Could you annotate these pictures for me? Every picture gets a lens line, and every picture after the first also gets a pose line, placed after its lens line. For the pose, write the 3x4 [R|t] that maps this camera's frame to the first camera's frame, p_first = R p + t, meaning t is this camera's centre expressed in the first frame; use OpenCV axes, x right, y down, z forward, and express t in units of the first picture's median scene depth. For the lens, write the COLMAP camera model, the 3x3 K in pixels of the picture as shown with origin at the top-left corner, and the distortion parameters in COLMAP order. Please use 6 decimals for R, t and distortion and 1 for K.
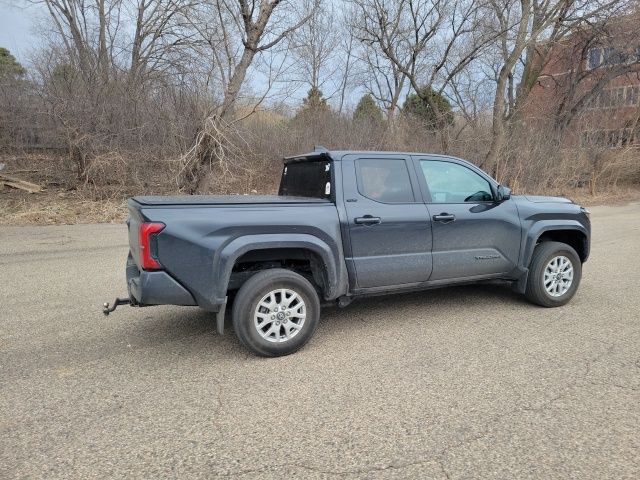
lens RADIAL K [[474.5, 0, 325.4], [0, 474.5, 239.9], [0, 0, 1]] dist [0.050588, -0.029560]
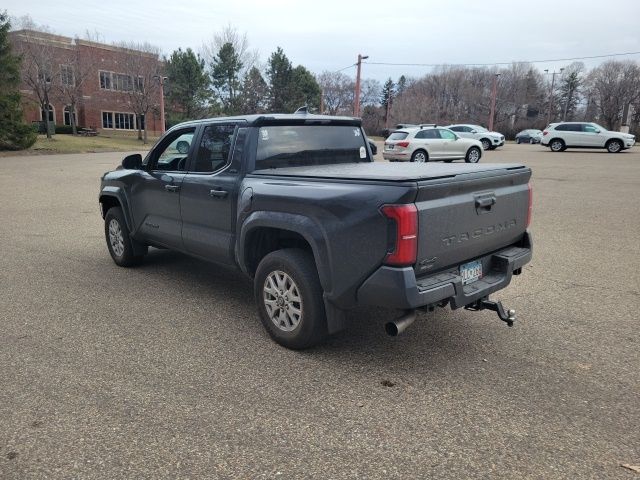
lens RADIAL K [[476.2, 0, 317.8], [0, 476.2, 241.1], [0, 0, 1]] dist [0.051600, -0.034401]
pose [[-0.294173, -0.191482, 0.936374, -0.962861], [0.141846, 0.960128, 0.240902, -0.180204], [-0.945168, 0.203687, -0.255283, 1.334561]]
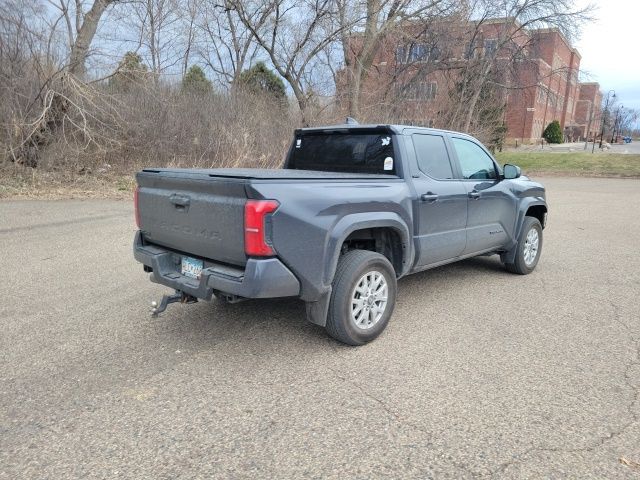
lens RADIAL K [[476.0, 0, 323.4], [0, 476.0, 242.0], [0, 0, 1]] dist [0.040581, -0.006556]
pose [[0.930286, -0.036962, 0.364969, -0.442170], [0.019672, 0.998506, 0.050978, -0.003145], [-0.366308, -0.040244, 0.929623, 0.147872]]
